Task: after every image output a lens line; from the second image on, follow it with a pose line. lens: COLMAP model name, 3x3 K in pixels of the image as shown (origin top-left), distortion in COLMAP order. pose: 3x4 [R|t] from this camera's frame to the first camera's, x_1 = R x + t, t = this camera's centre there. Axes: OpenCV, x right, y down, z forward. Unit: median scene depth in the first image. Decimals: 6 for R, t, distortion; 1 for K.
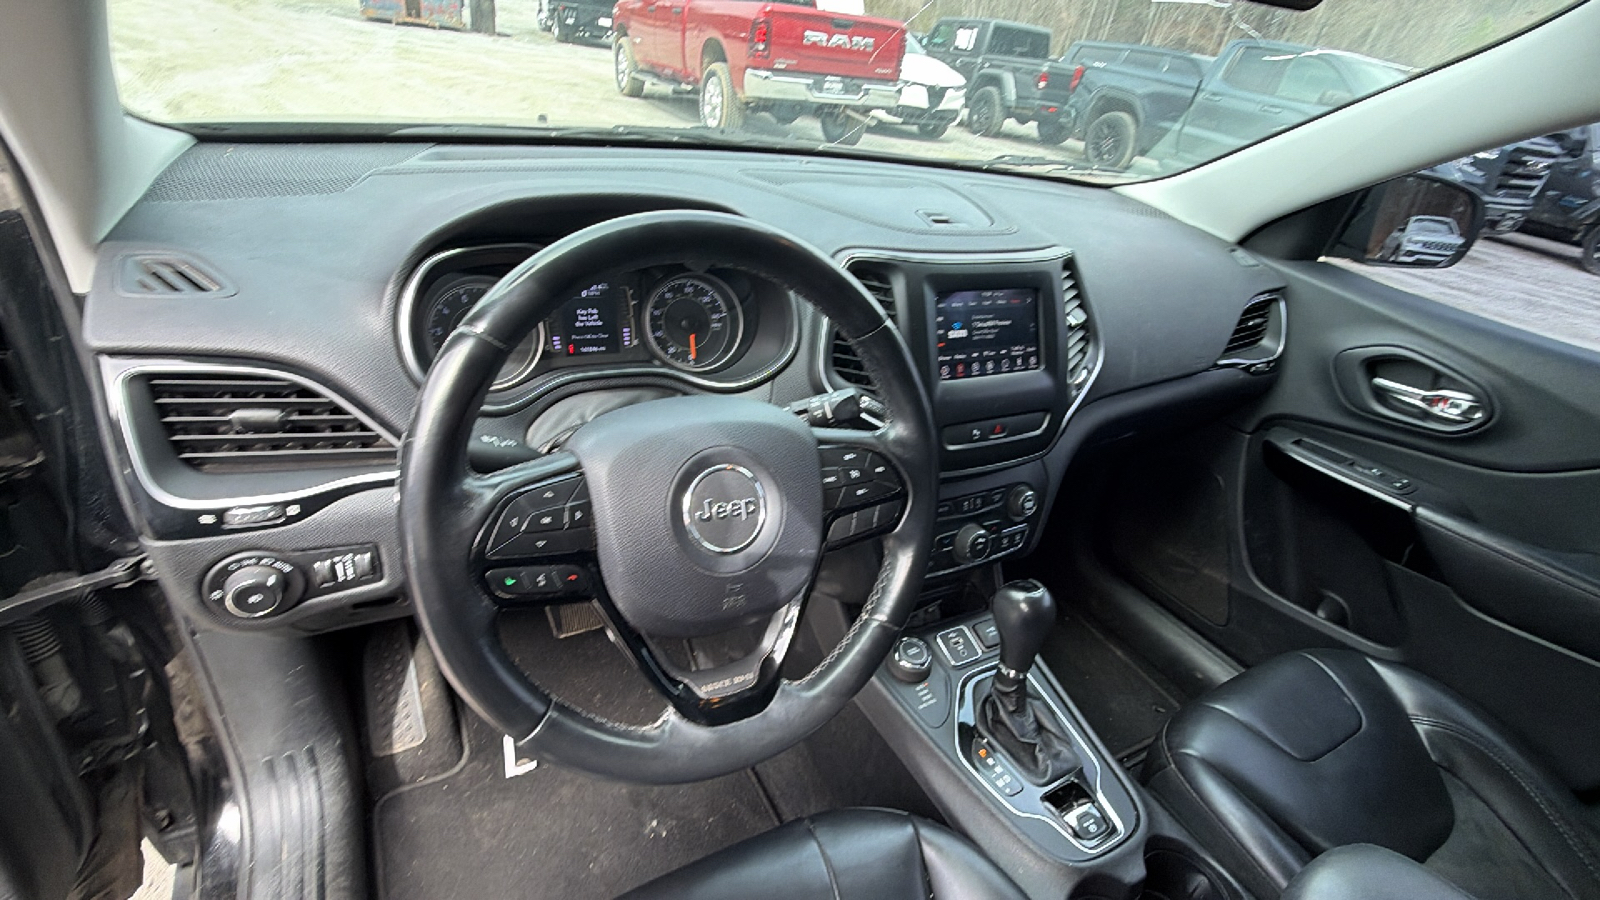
lens RADIAL K [[735.7, 0, 792.9], [0, 735.7, 446.1], [0, 0, 1]] dist [-0.000348, -0.000133]
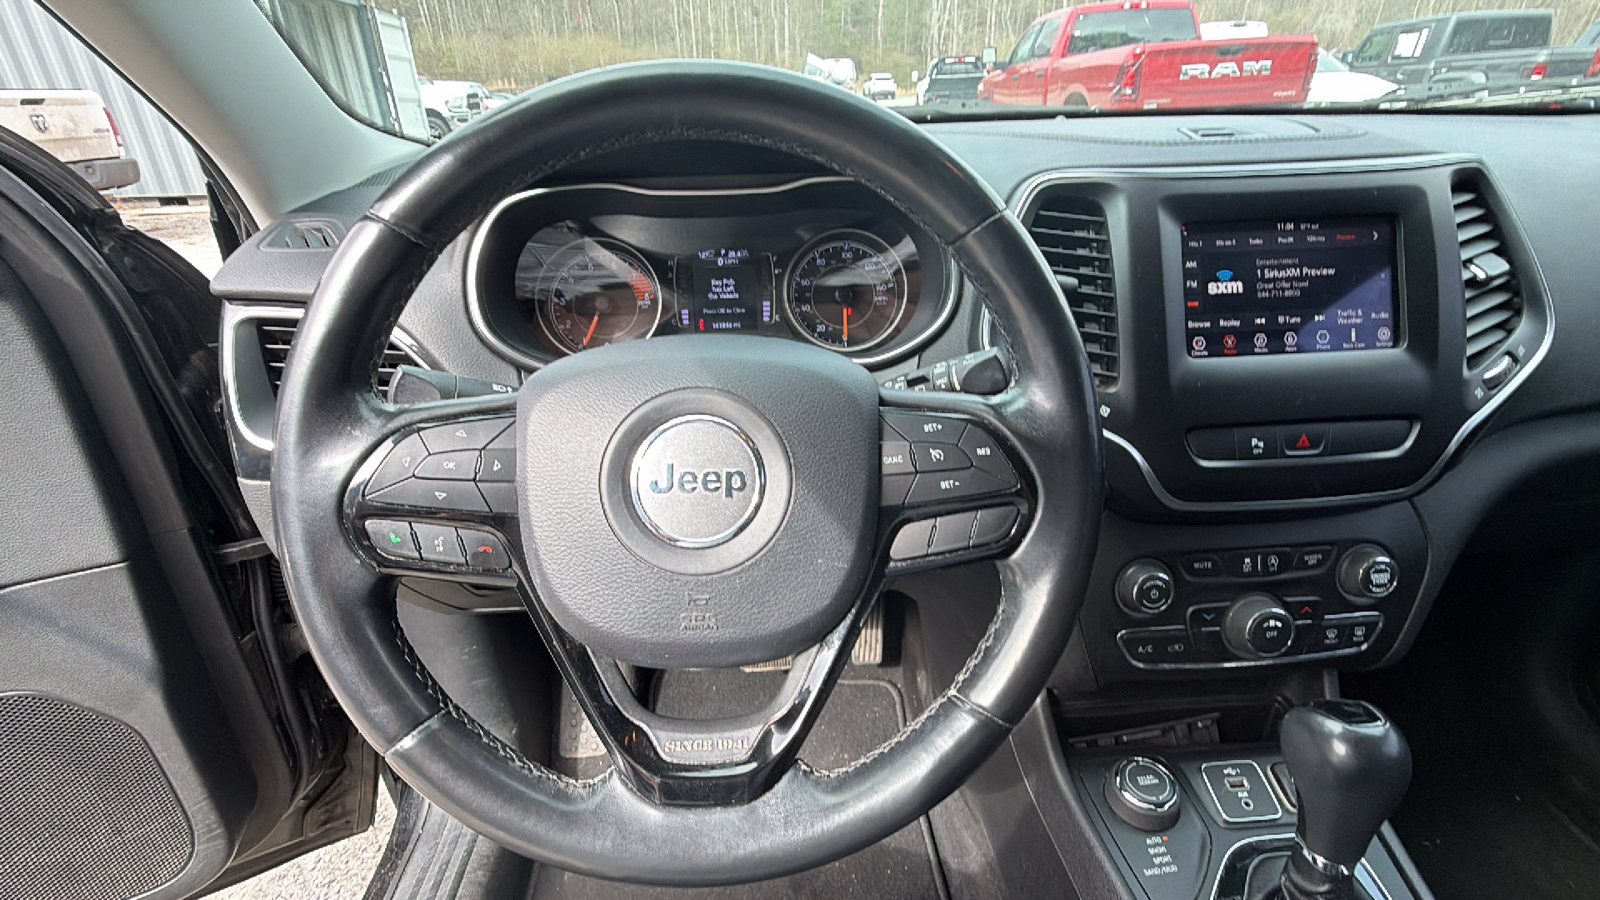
lens RADIAL K [[730.1, 0, 794.6], [0, 730.1, 446.2], [0, 0, 1]] dist [0.001688, -0.000577]
pose [[0.890904, 0.040904, -0.452345, 0.167057], [-0.081135, 0.994250, -0.069891, 0.054593], [0.446886, 0.098967, 0.889100, 0.255555]]
